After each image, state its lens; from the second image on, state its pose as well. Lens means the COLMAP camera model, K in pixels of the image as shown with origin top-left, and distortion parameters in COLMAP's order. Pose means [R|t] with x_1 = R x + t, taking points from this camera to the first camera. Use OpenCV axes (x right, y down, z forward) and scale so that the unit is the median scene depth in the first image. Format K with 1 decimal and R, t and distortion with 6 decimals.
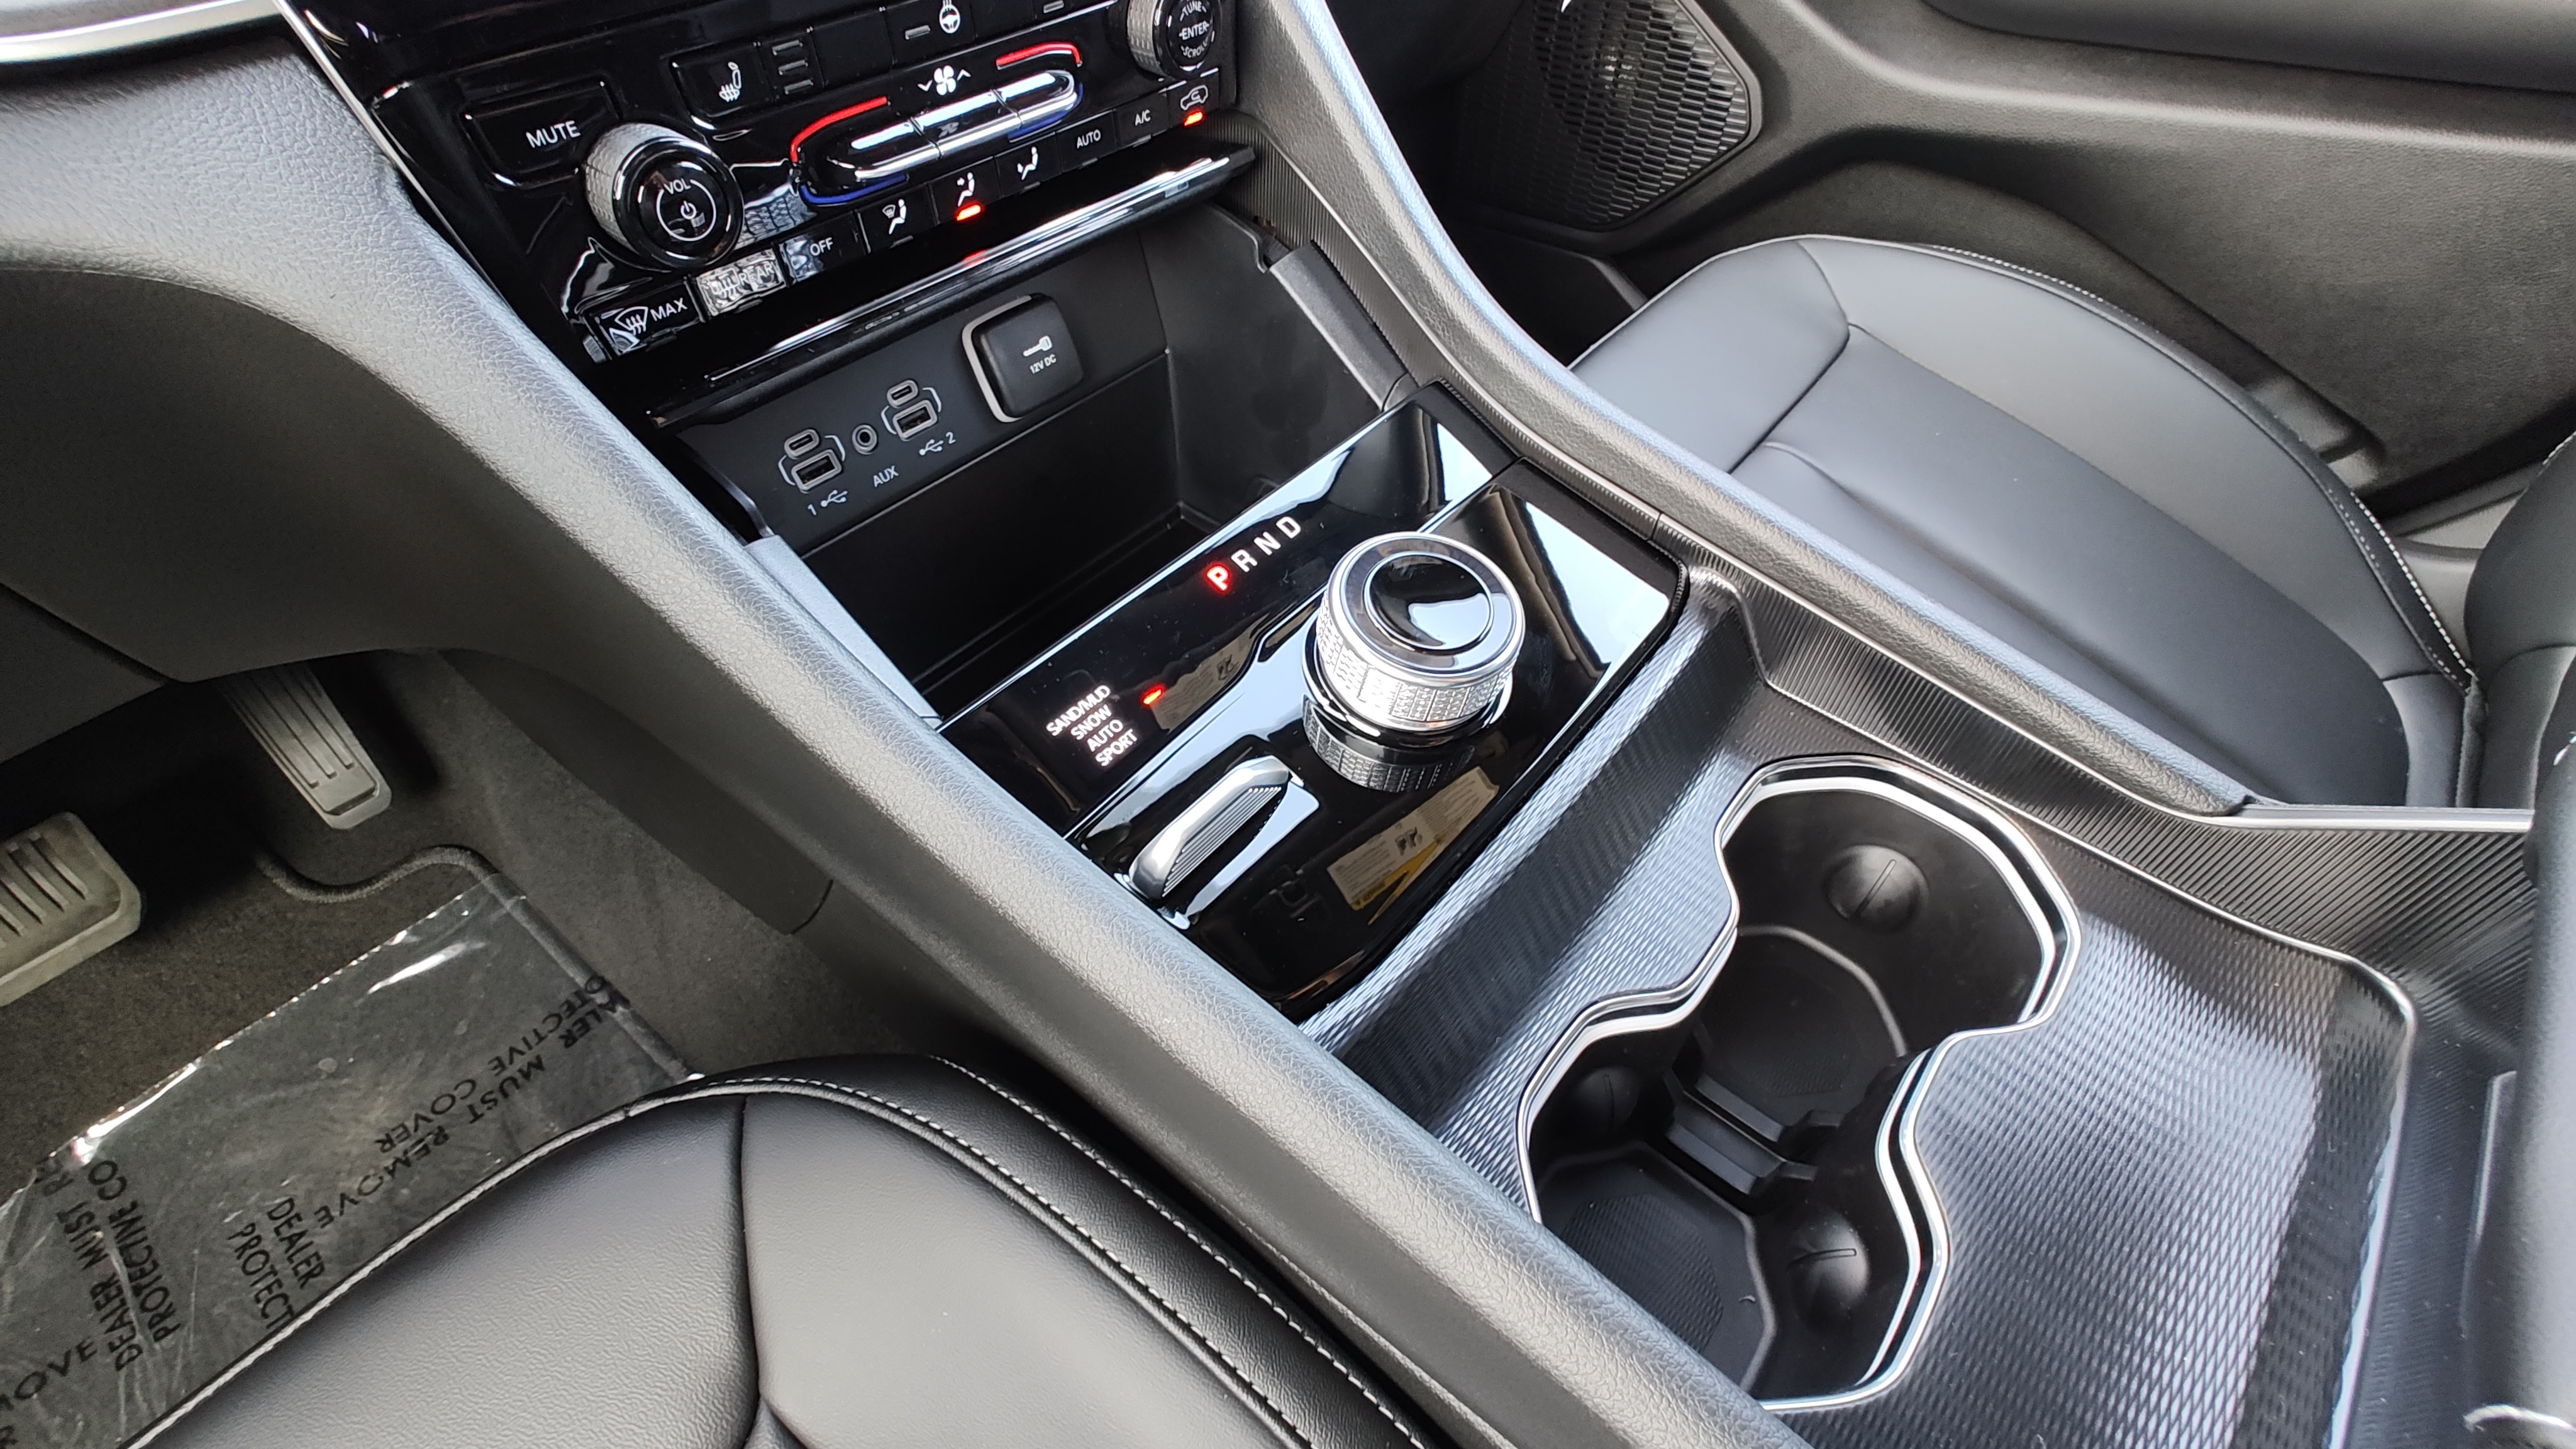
lens RADIAL K [[1074.0, 0, 1273.3], [0, 1074.0, 717.1], [0, 0, 1]] dist [-0.002181, 0.001362]
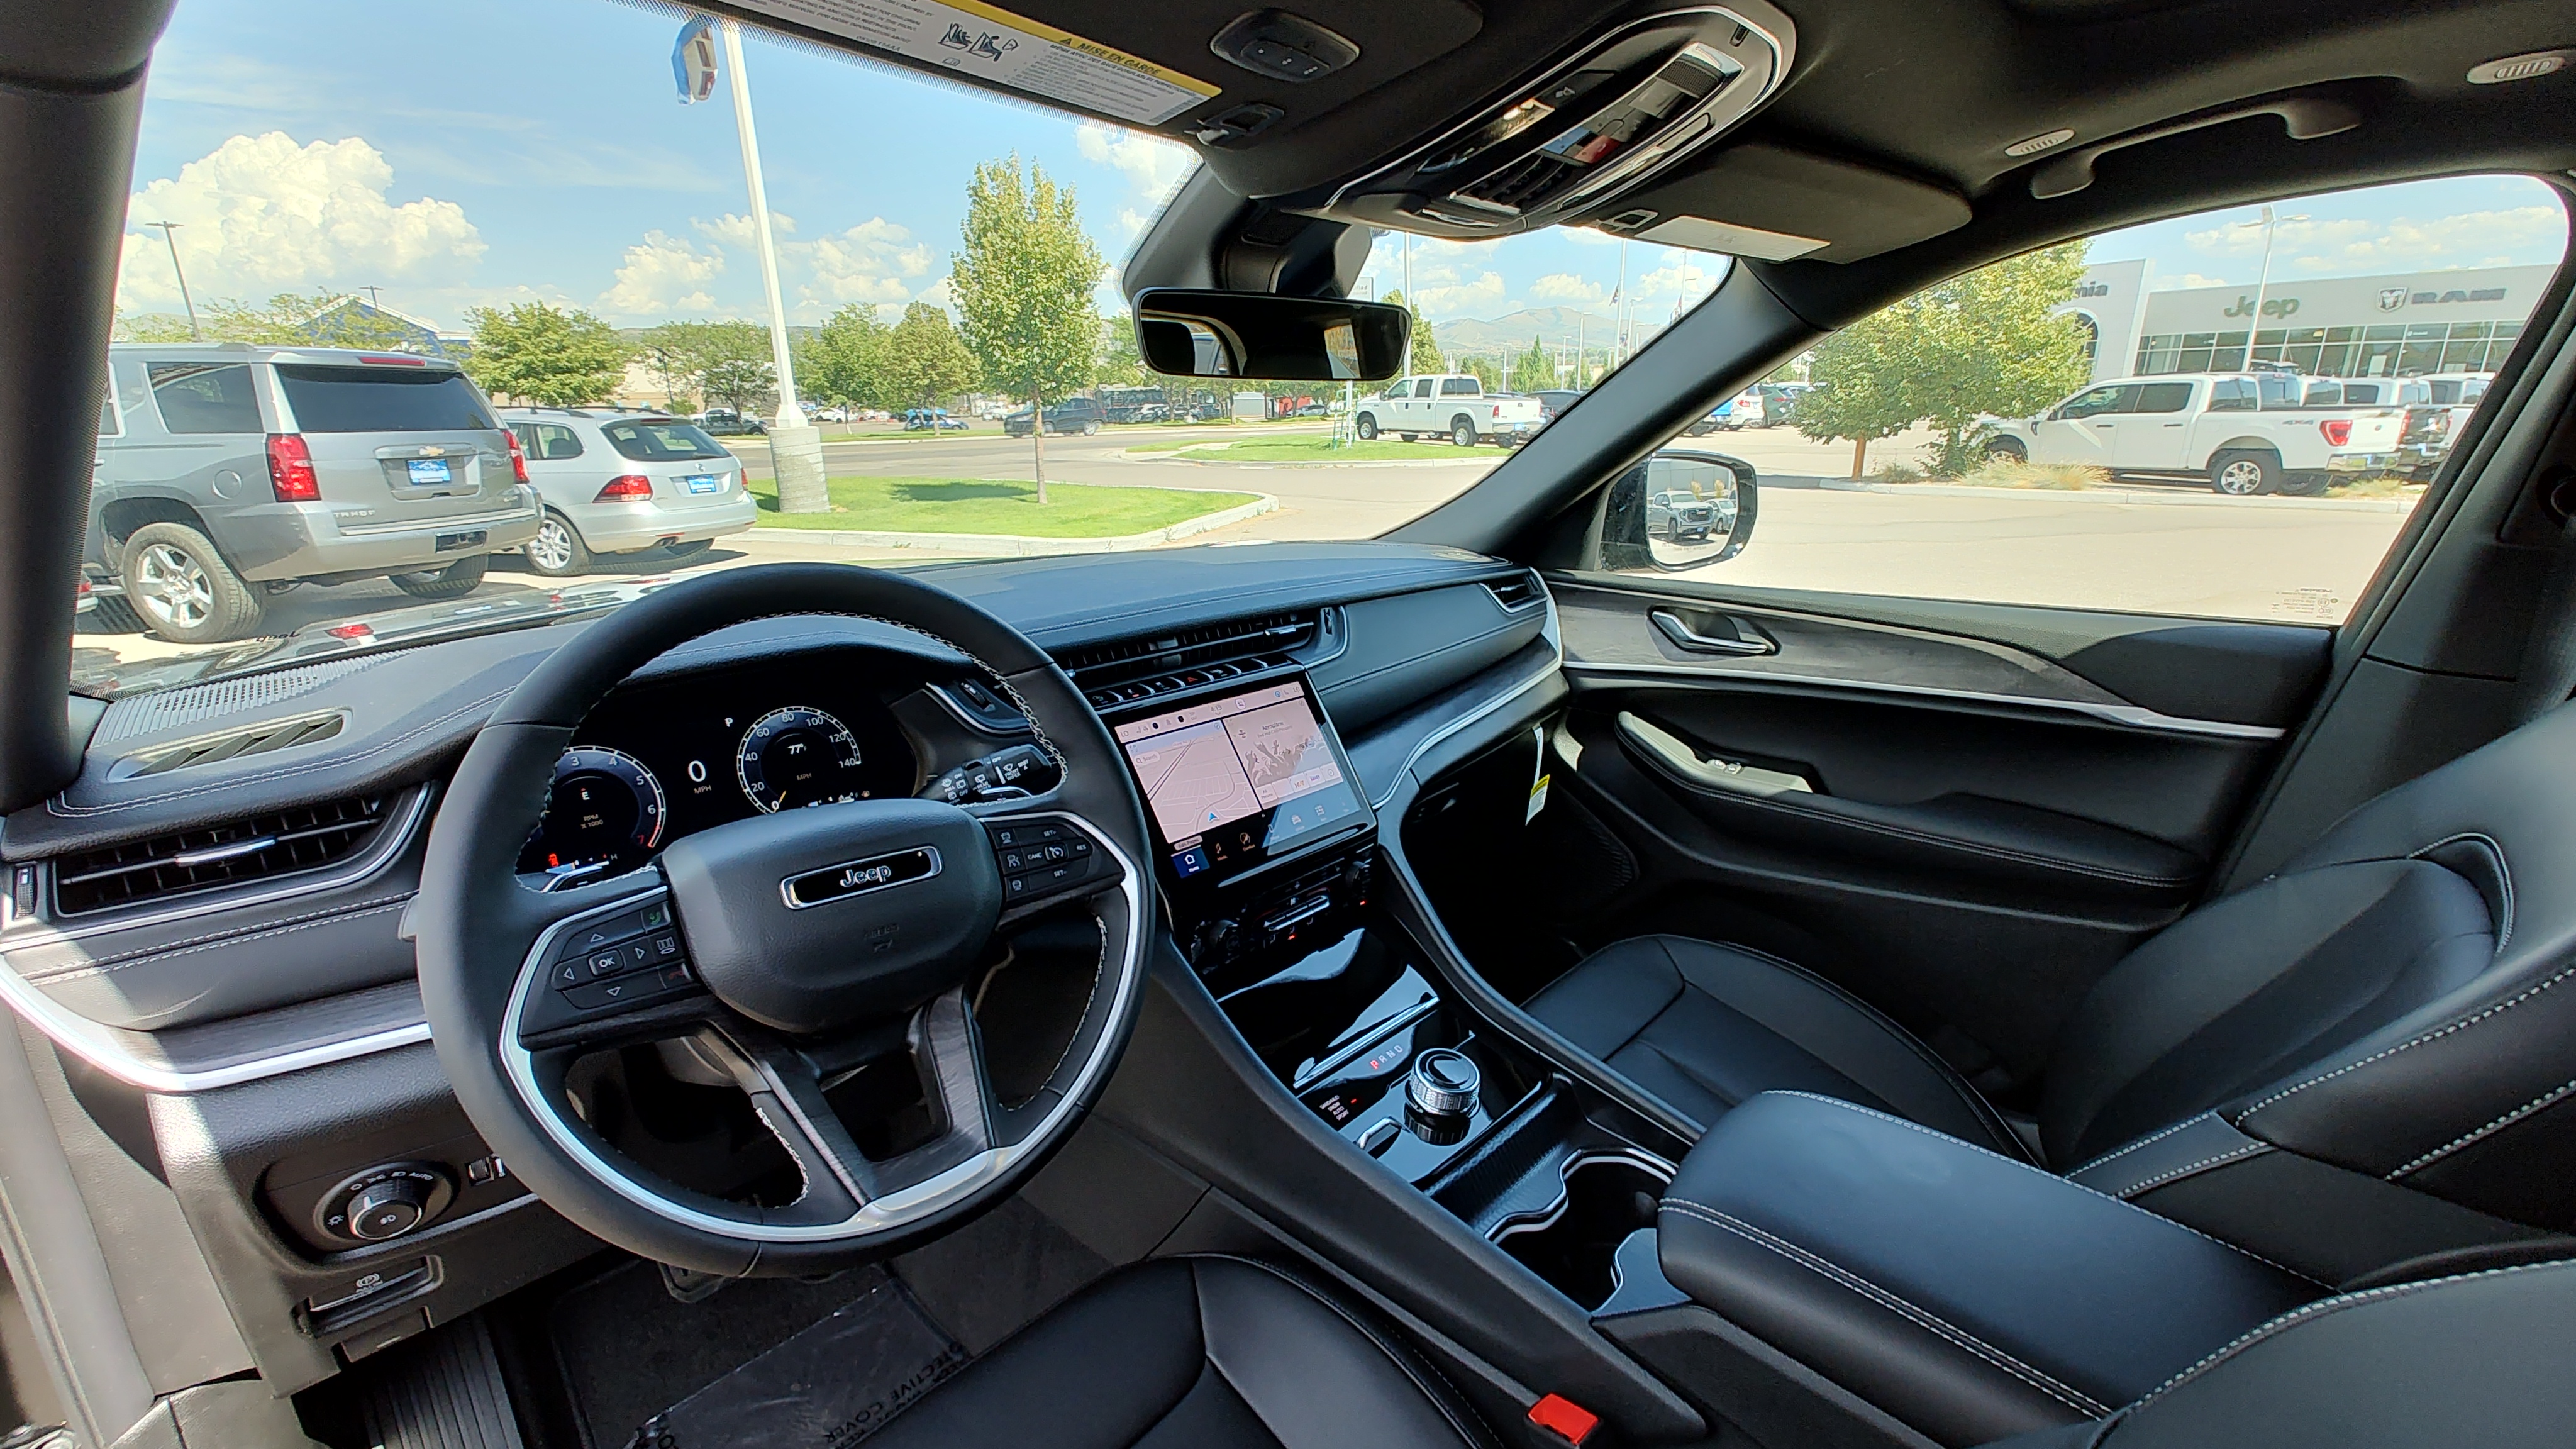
lens RADIAL K [[1074.0, 0, 1278.4], [0, 1074.0, 726.0], [0, 0, 1]] dist [-0.002181, 0.001362]
pose [[0.997909, 0.026452, -0.058971, -0.087004], [-0.053766, 0.846100, -0.530306, 0.341159], [0.035868, 0.532368, 0.845753, -1.018013]]
